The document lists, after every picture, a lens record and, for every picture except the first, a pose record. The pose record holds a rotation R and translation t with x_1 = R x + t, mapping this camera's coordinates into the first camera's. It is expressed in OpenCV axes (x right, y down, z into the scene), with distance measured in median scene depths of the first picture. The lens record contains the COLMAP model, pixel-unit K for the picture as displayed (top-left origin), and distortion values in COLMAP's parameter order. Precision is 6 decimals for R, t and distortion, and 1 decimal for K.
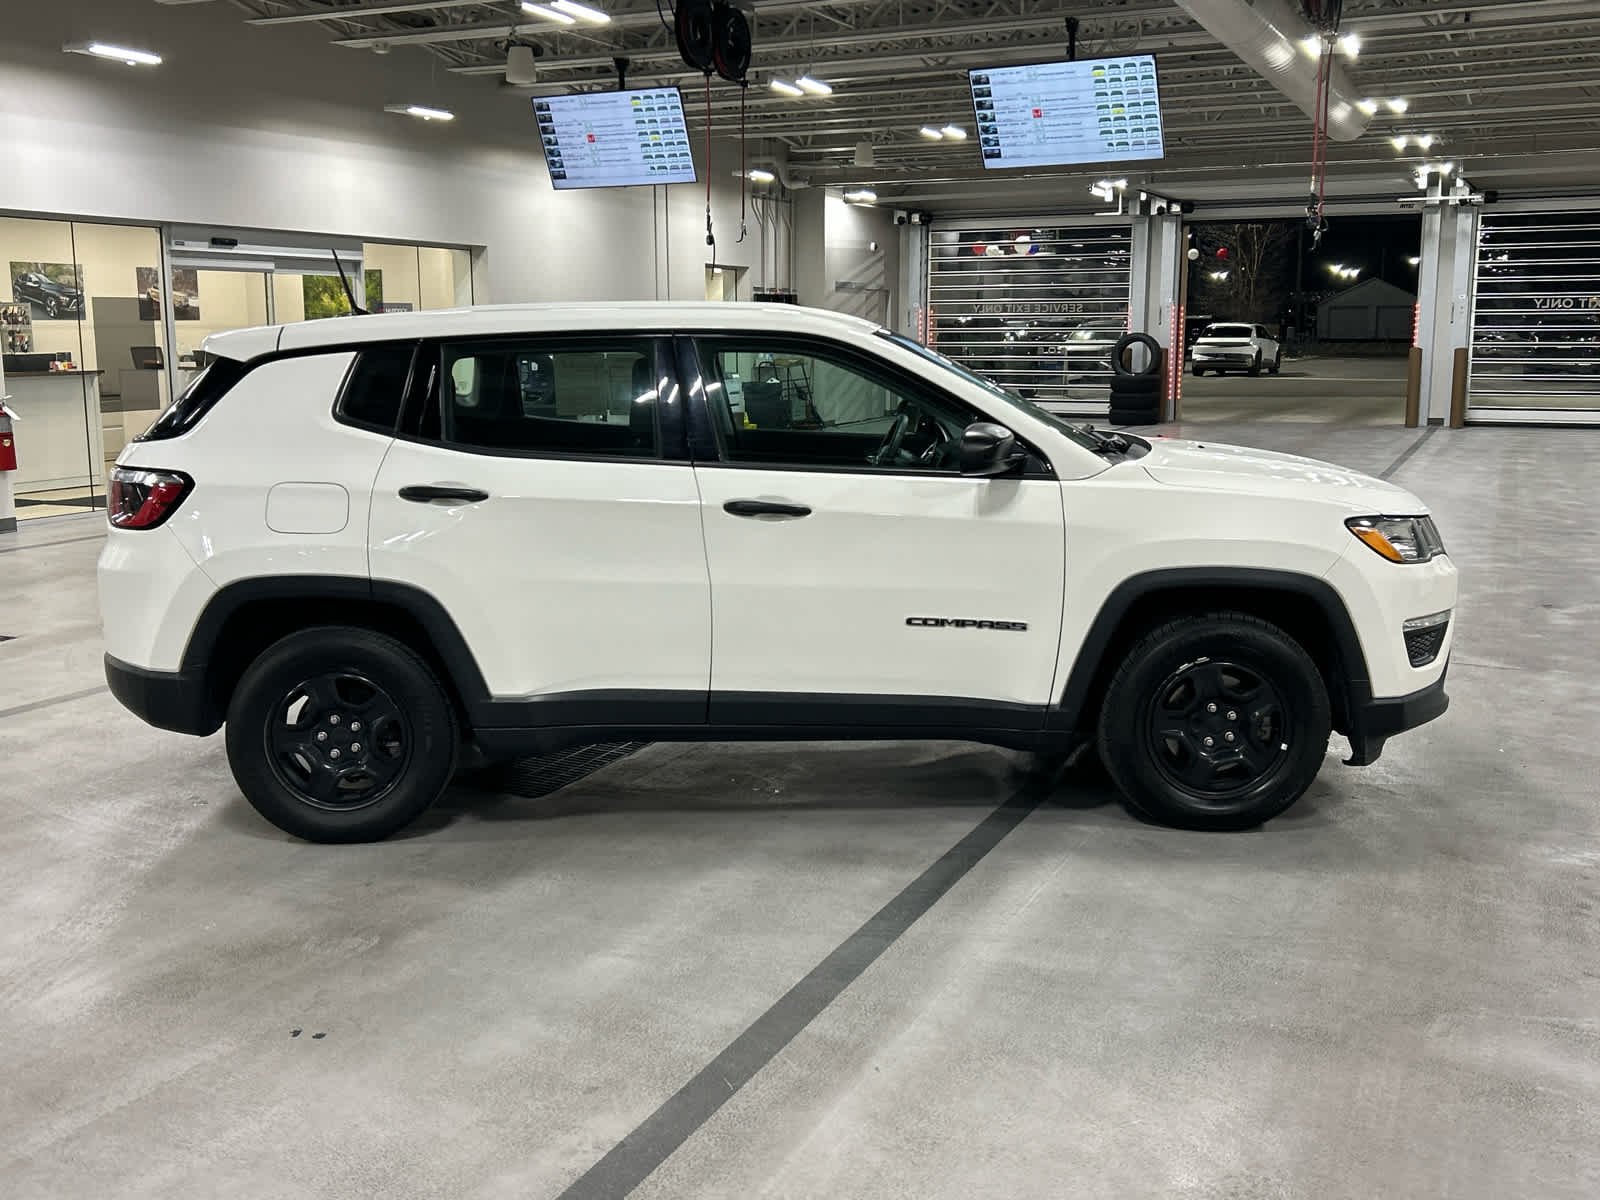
lens RADIAL K [[1584.6, 0, 790.4], [0, 1584.6, 589.9], [0, 0, 1]] dist [0.037172, 0.000000]
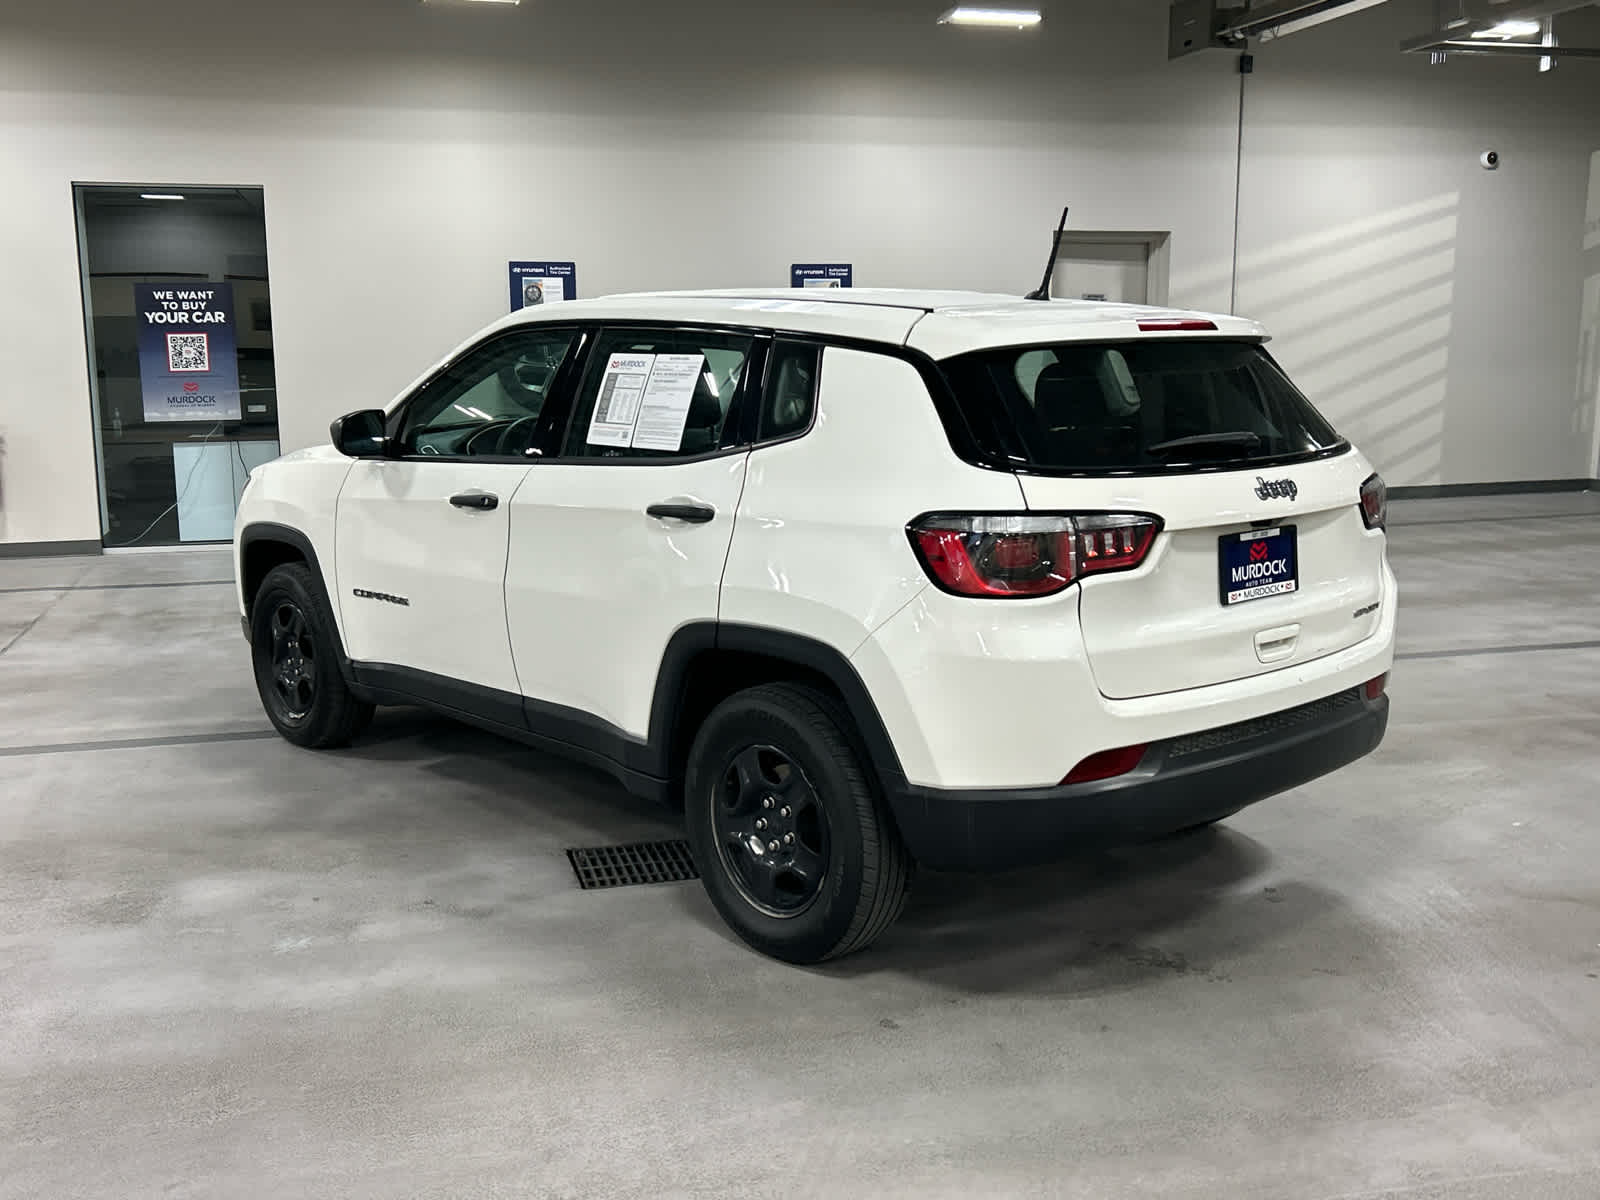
lens RADIAL K [[1584.6, 0, 784.3], [0, 1584.6, 595.0], [0, 0, 1]] dist [0.037172, 0.000000]
pose [[-0.648740, -0.119257, 0.751608, -0.847285], [0.133616, 0.954453, 0.266771, -0.279493], [-0.749189, 0.273492, -0.603257, 1.728479]]
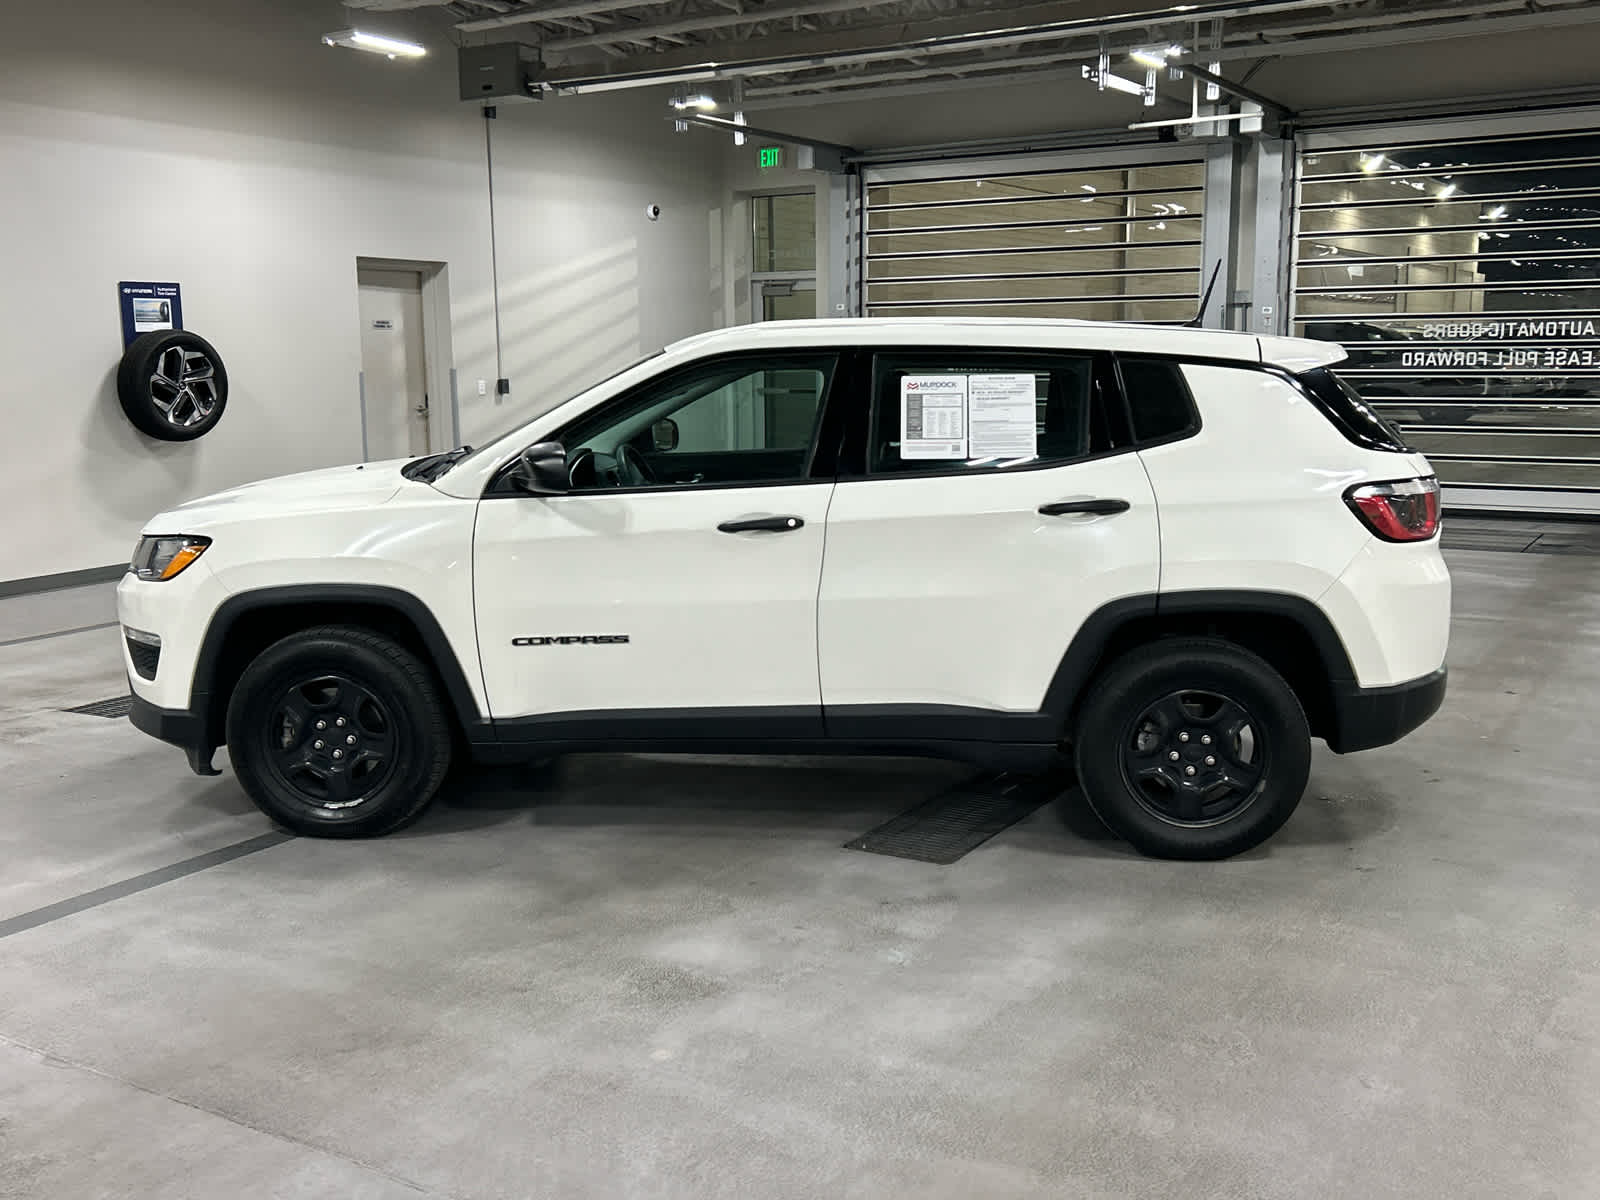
lens RADIAL K [[1584.6, 0, 786.5], [0, 1584.6, 604.0], [0, 0, 1]] dist [0.037172, 0.000000]
pose [[-0.993888, -0.004620, 0.110300, -0.137765], [0.031163, 0.946749, 0.320461, -0.365138], [-0.105907, 0.321939, -0.940818, 2.192350]]
